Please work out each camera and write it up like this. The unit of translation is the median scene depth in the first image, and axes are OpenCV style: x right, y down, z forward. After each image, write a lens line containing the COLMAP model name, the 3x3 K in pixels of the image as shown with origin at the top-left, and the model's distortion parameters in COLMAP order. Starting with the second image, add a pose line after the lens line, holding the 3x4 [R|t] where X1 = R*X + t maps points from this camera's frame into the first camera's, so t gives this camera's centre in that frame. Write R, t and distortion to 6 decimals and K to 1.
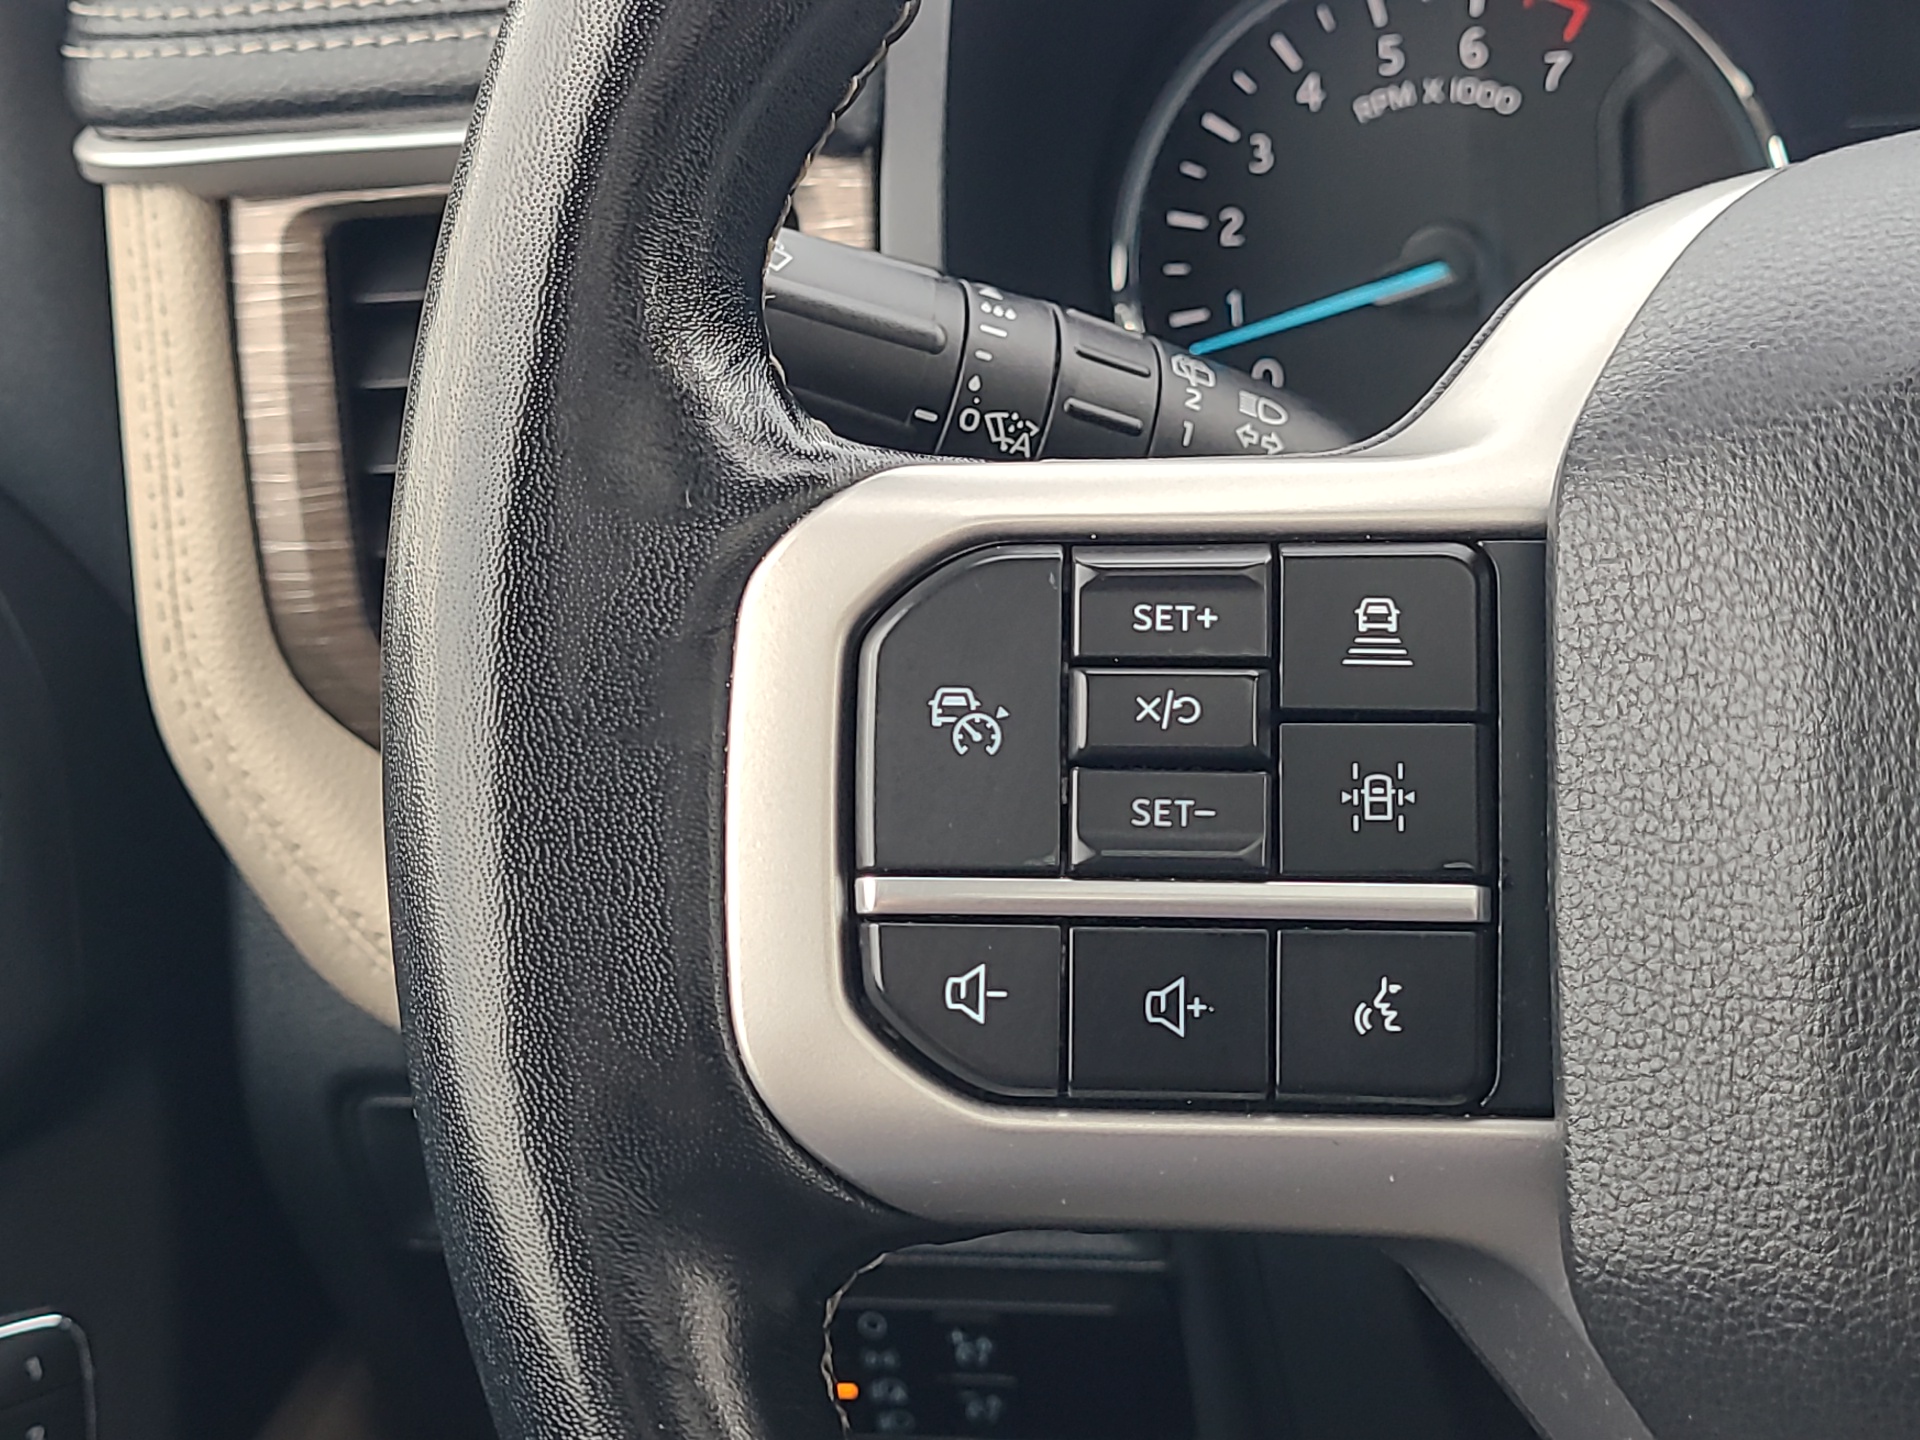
lens RADIAL K [[3212.6, 0, 960.0], [0, 3212.6, 720.0], [0, 0, 1]] dist [0.043758, 0.001176]
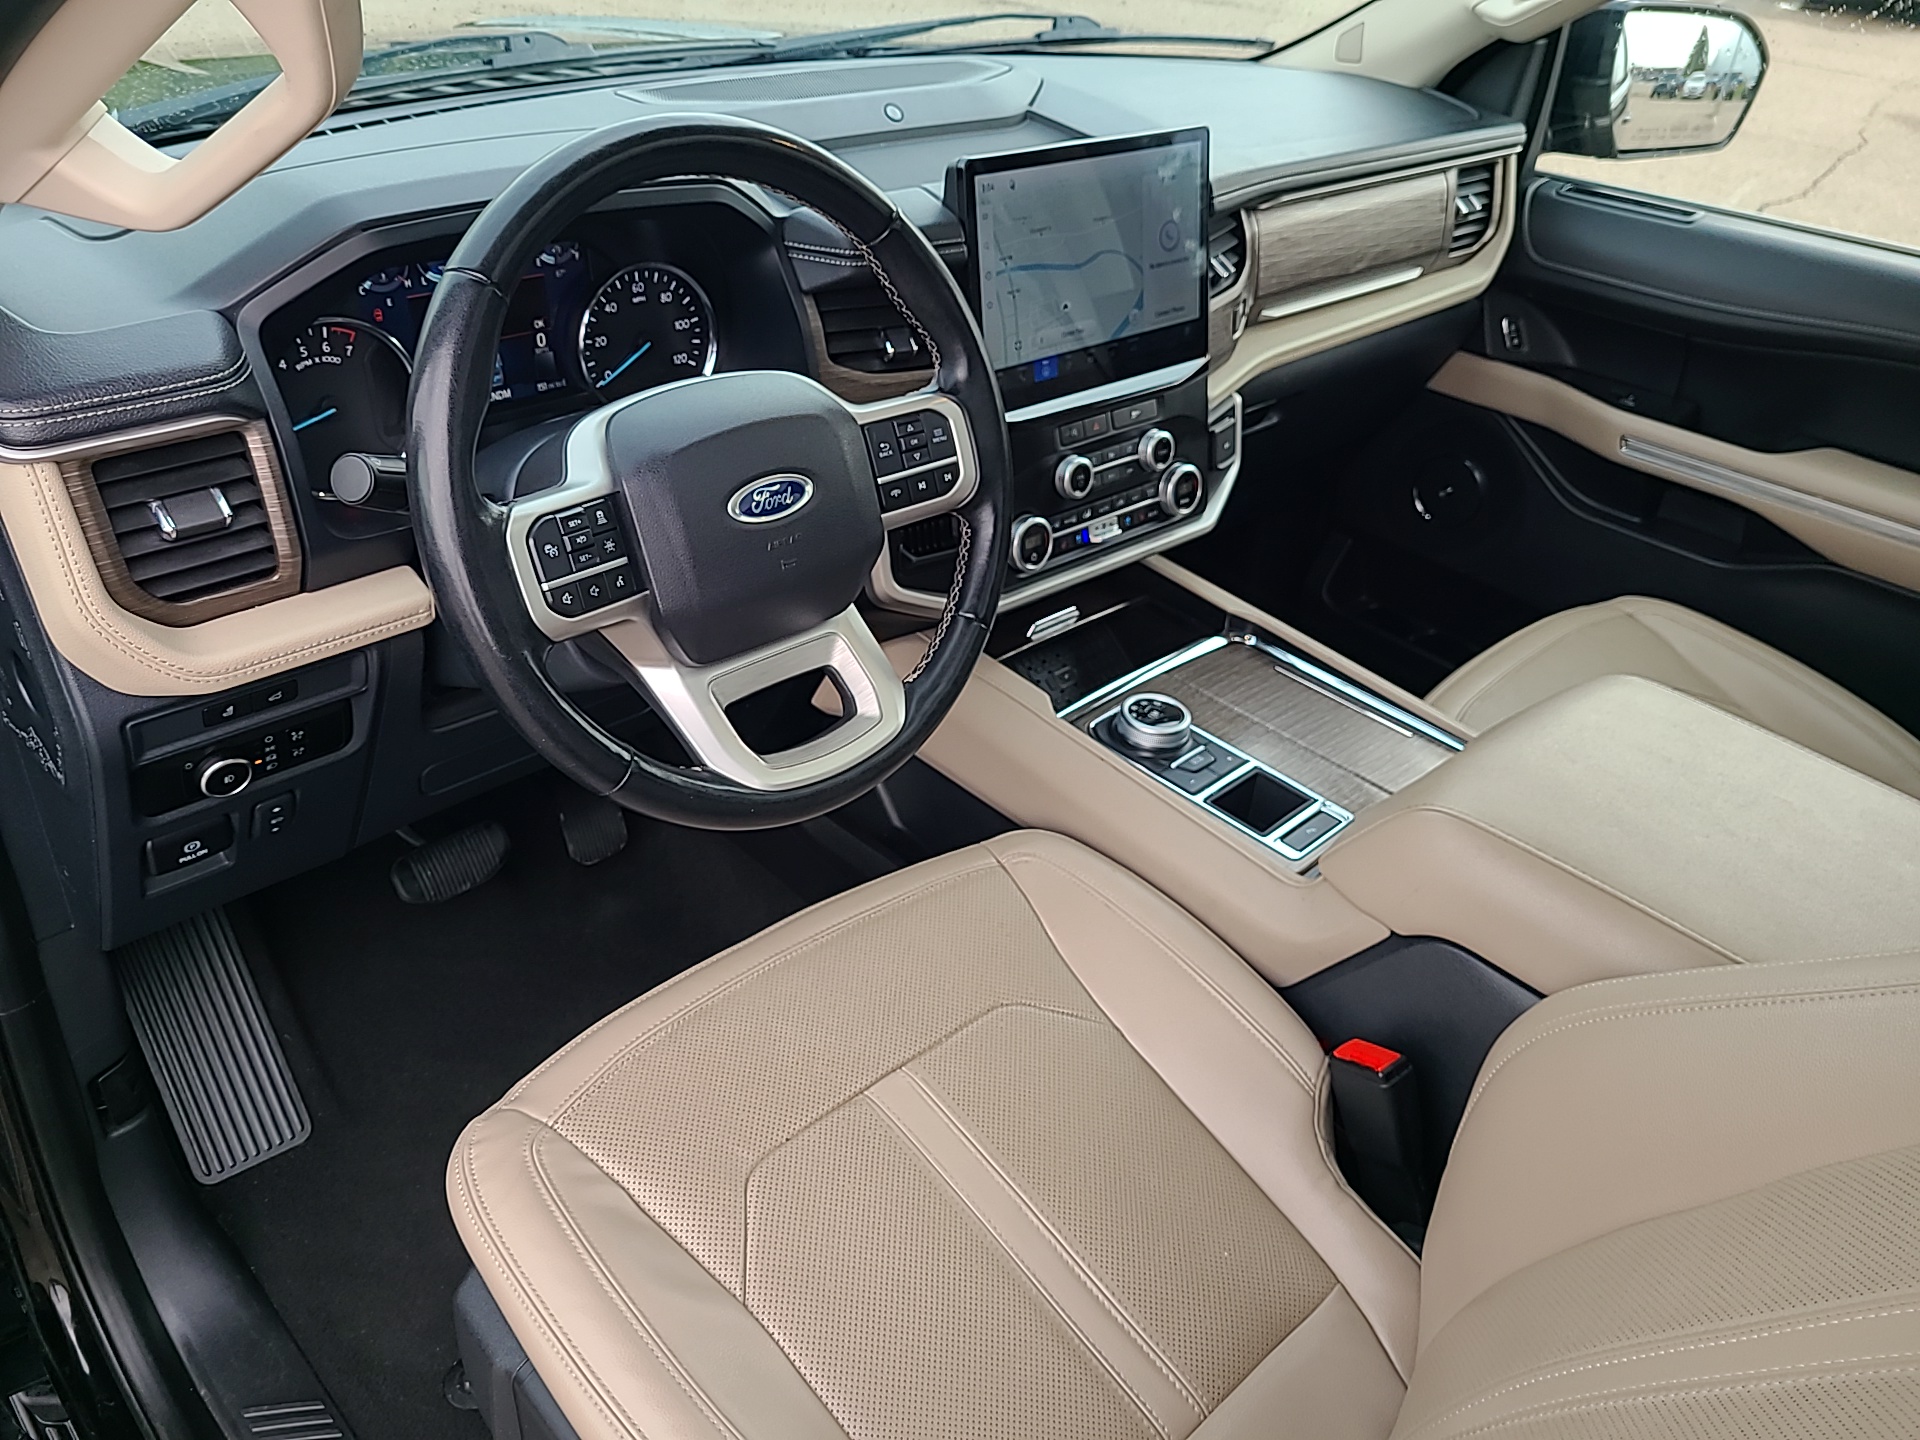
lens RADIAL K [[1476.8, 0, 953.1], [0, 1476.8, 744.5], [0, 0, 1]] dist [0.008785, -0.004176]
pose [[0.513776, -0.348945, 0.783755, -1.018017], [0.157438, 0.936382, 0.313692, -0.218534], [-0.843355, -0.037774, 0.536028, -0.544343]]
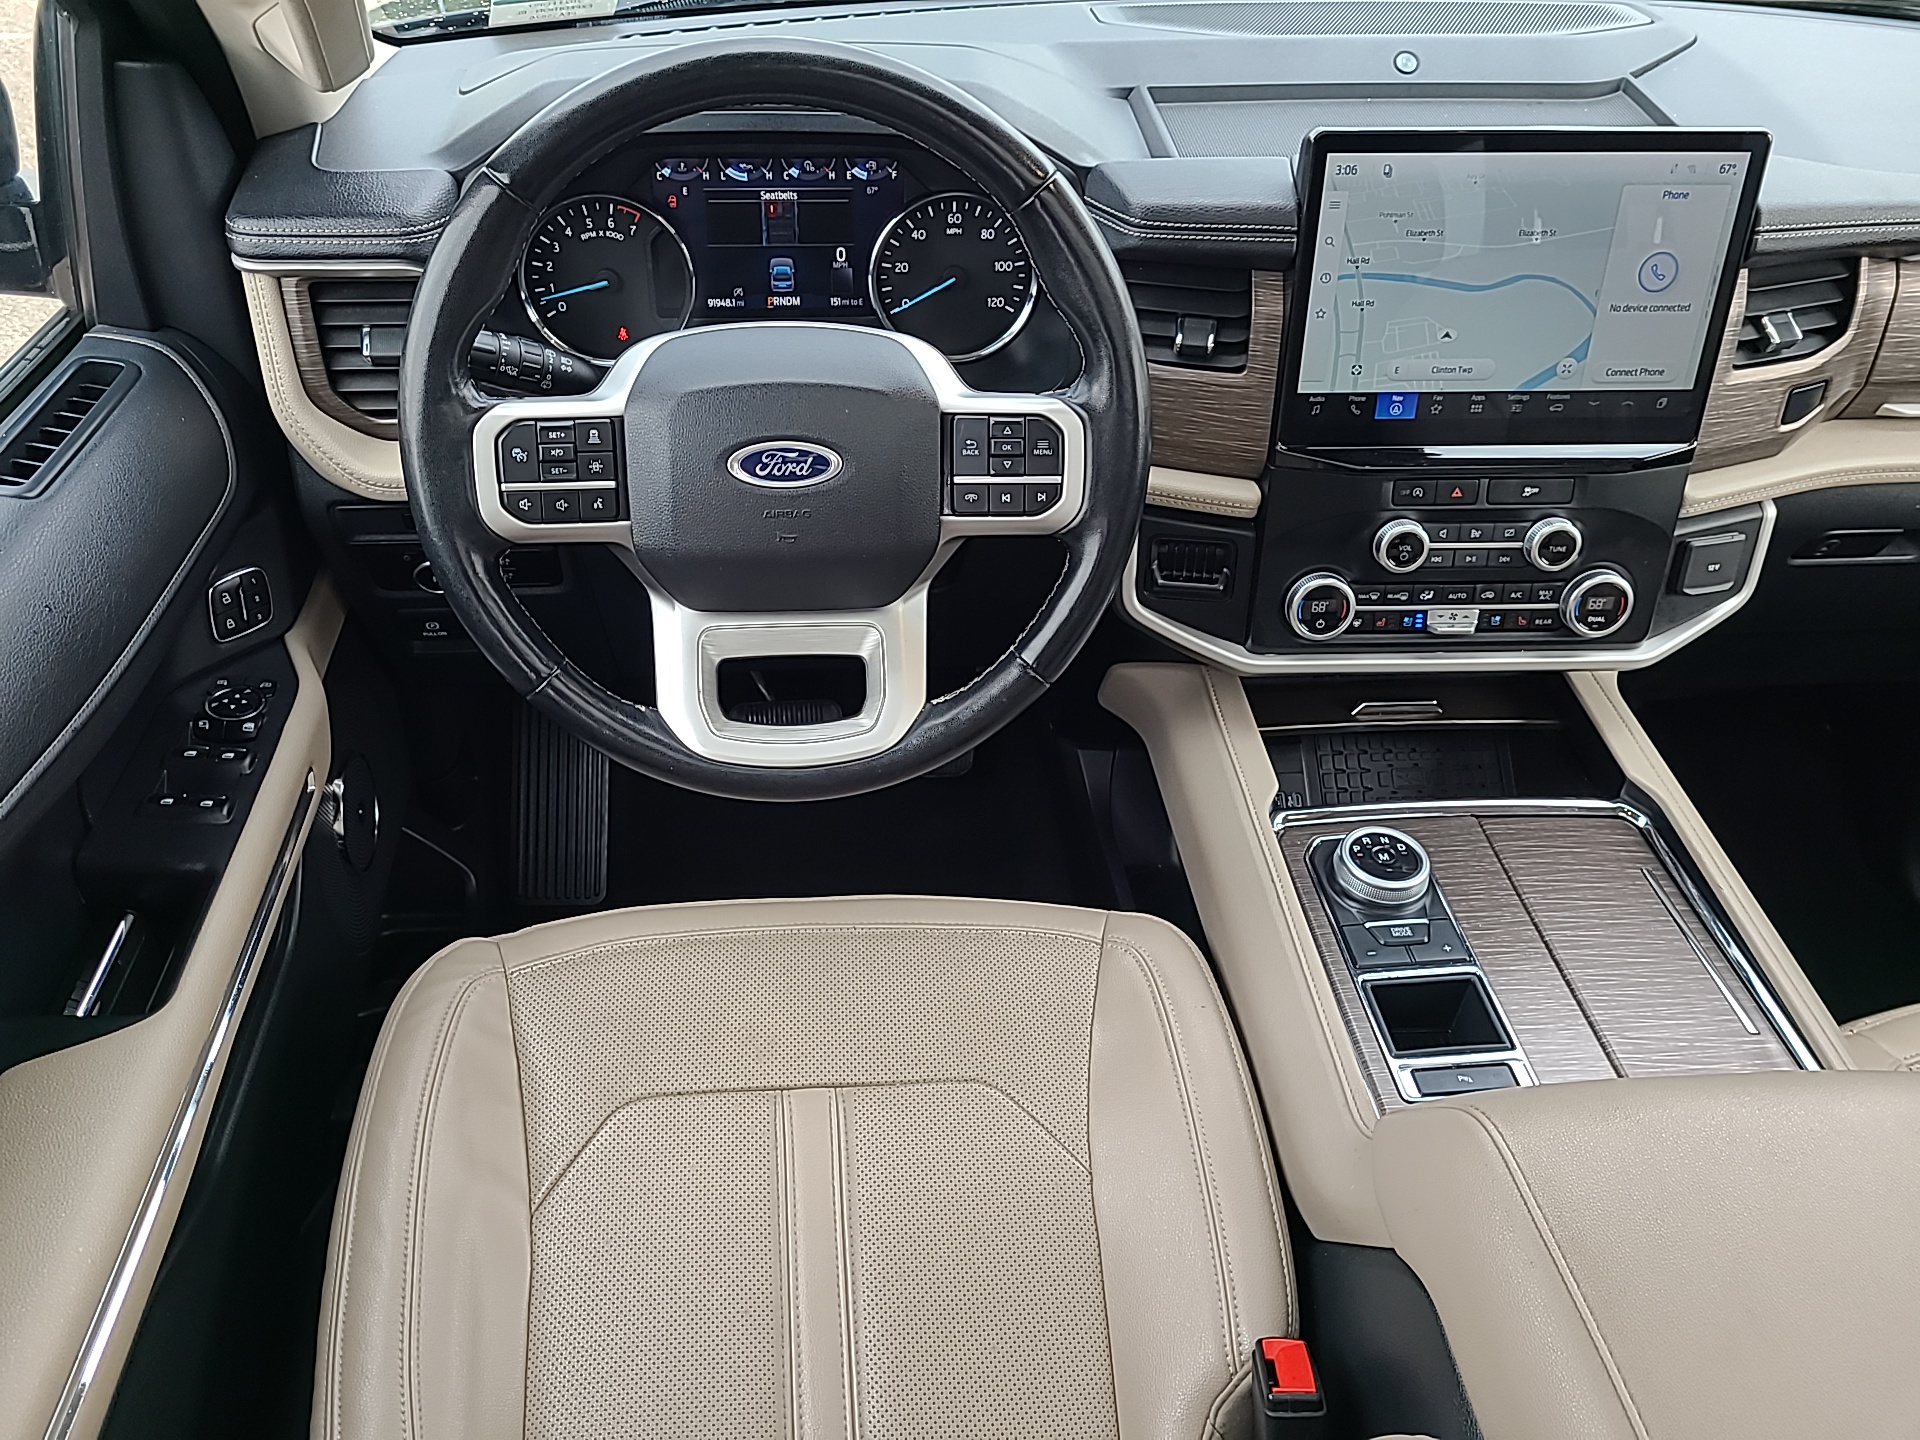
lens RADIAL K [[1476.8, 0, 953.1], [0, 1476.8, 744.5], [0, 0, 1]] dist [0.008785, -0.004176]
pose [[0.940596, -0.100487, 0.324317, -0.101425], [-0.011635, 0.945099, 0.326577, -0.218846], [-0.339329, -0.310950, 0.887787, -0.990833]]
